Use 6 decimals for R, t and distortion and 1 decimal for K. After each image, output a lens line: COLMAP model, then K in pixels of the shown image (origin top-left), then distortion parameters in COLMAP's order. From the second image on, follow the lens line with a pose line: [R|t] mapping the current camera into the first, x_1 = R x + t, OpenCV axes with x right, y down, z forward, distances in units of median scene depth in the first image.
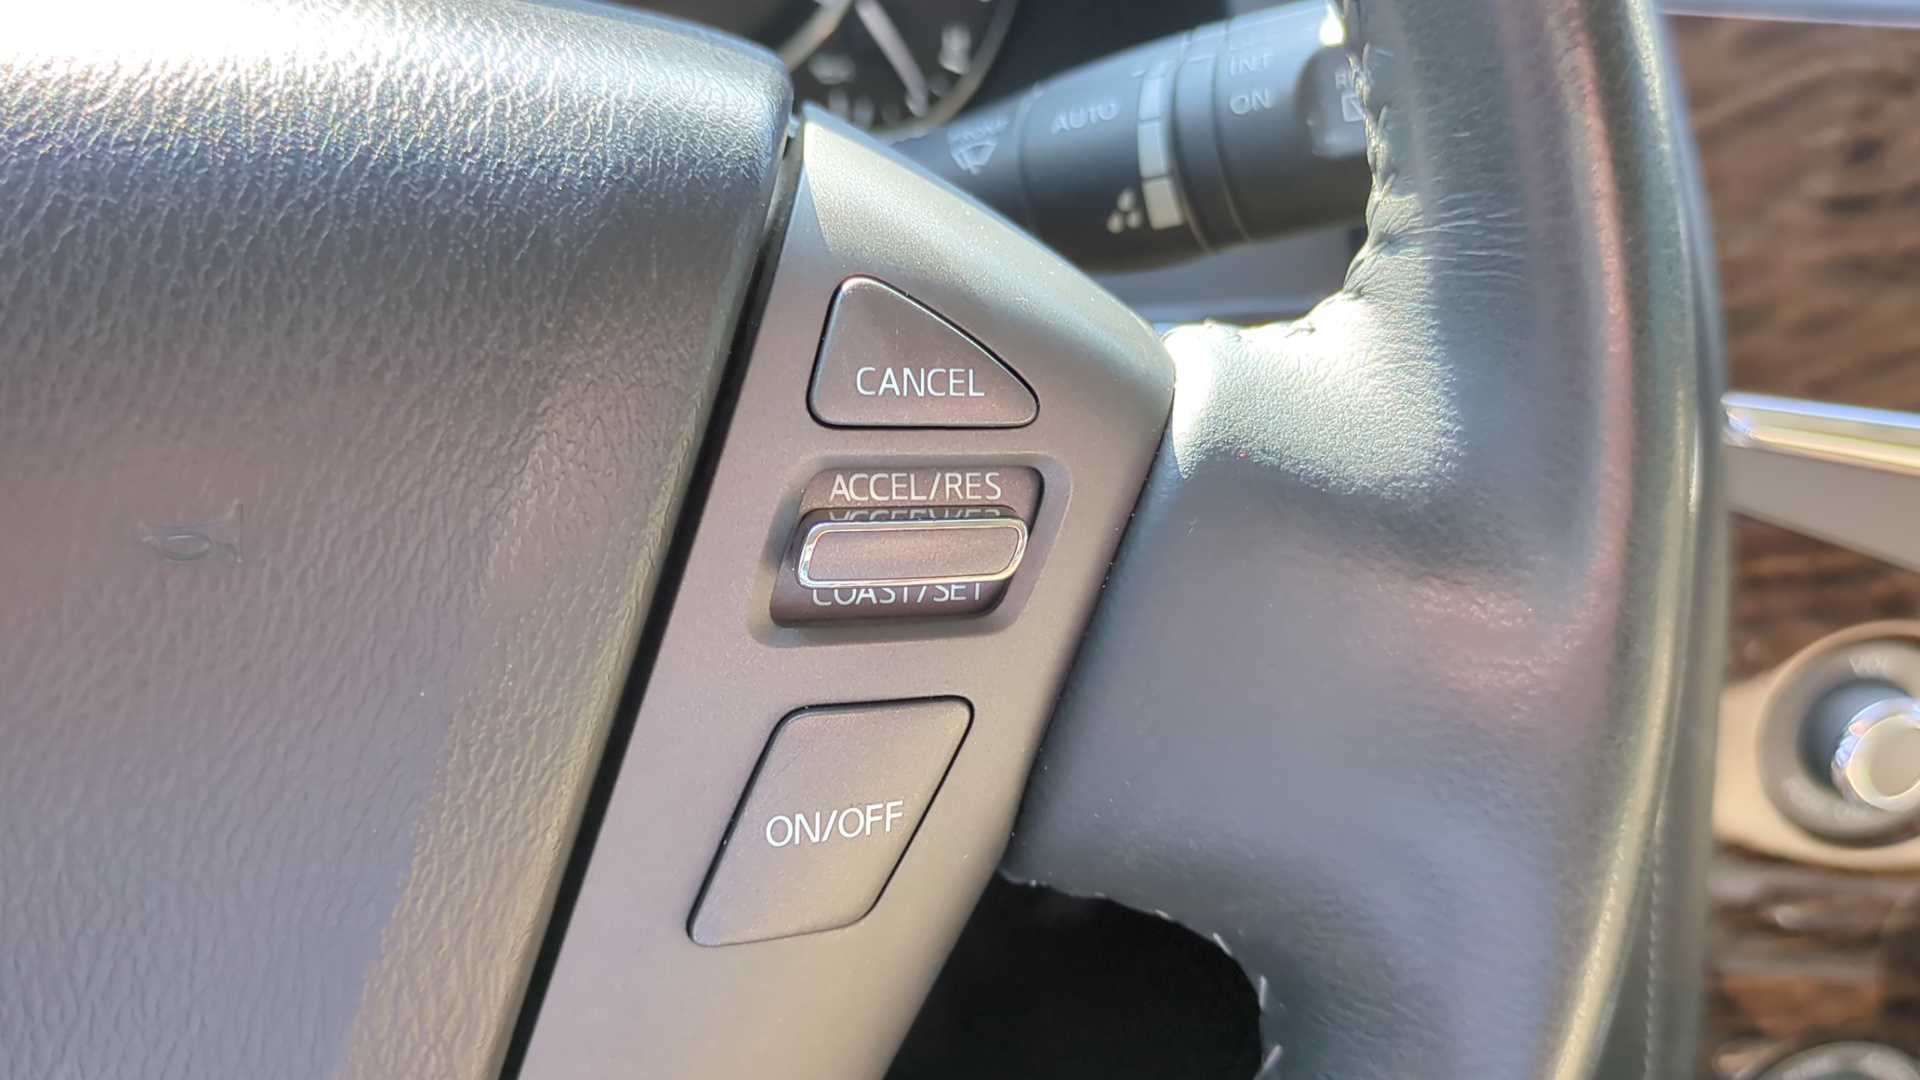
lens RADIAL K [[1958.1, 0, 969.3], [0, 1958.1, 525.3], [0, 0, 1]] dist [0.021534, 0.000000]
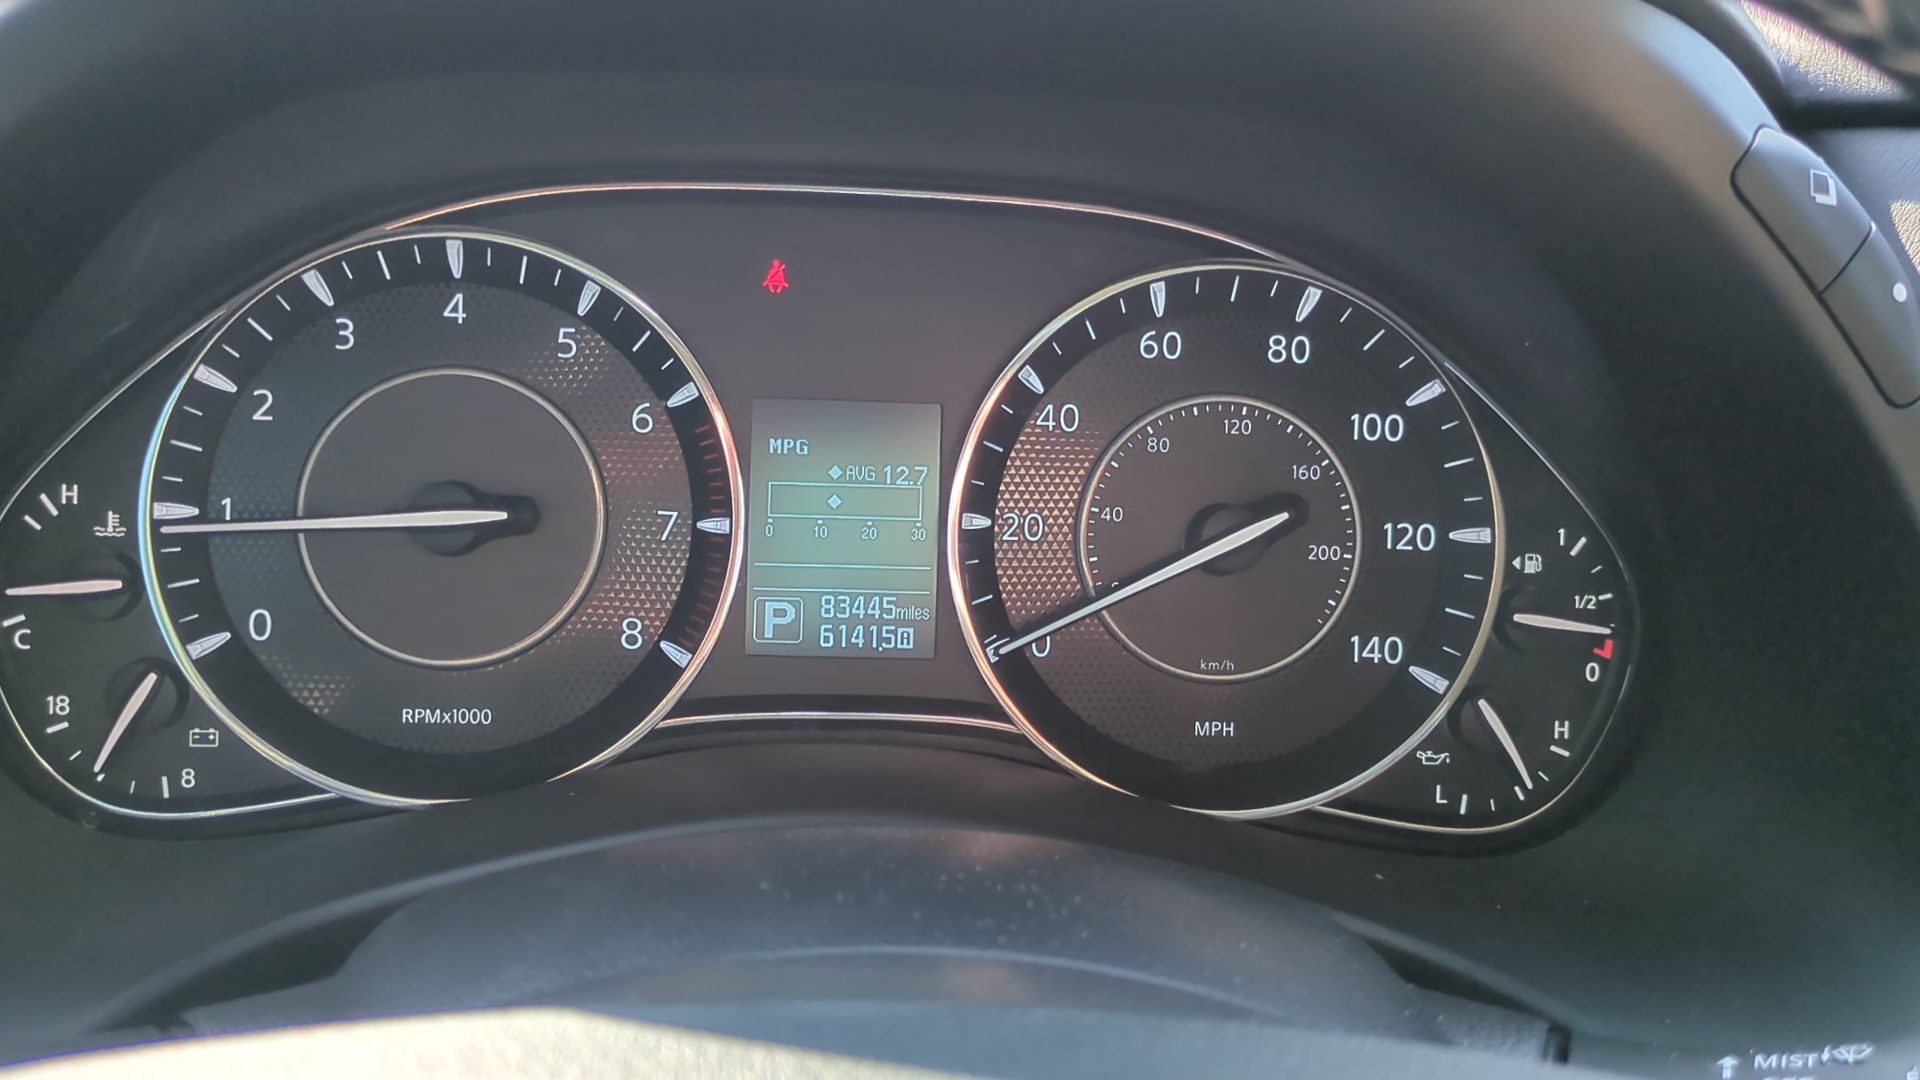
lens RADIAL K [[1958.1, 0, 946.8], [0, 1958.1, 523.1], [0, 0, 1]] dist [0.021534, 0.000000]
pose [[0.997188, 0.022048, -0.071626, -0.545919], [-0.034321, 0.983981, -0.174939, -0.387795], [0.066621, 0.176905, 0.981971, 0.074604]]
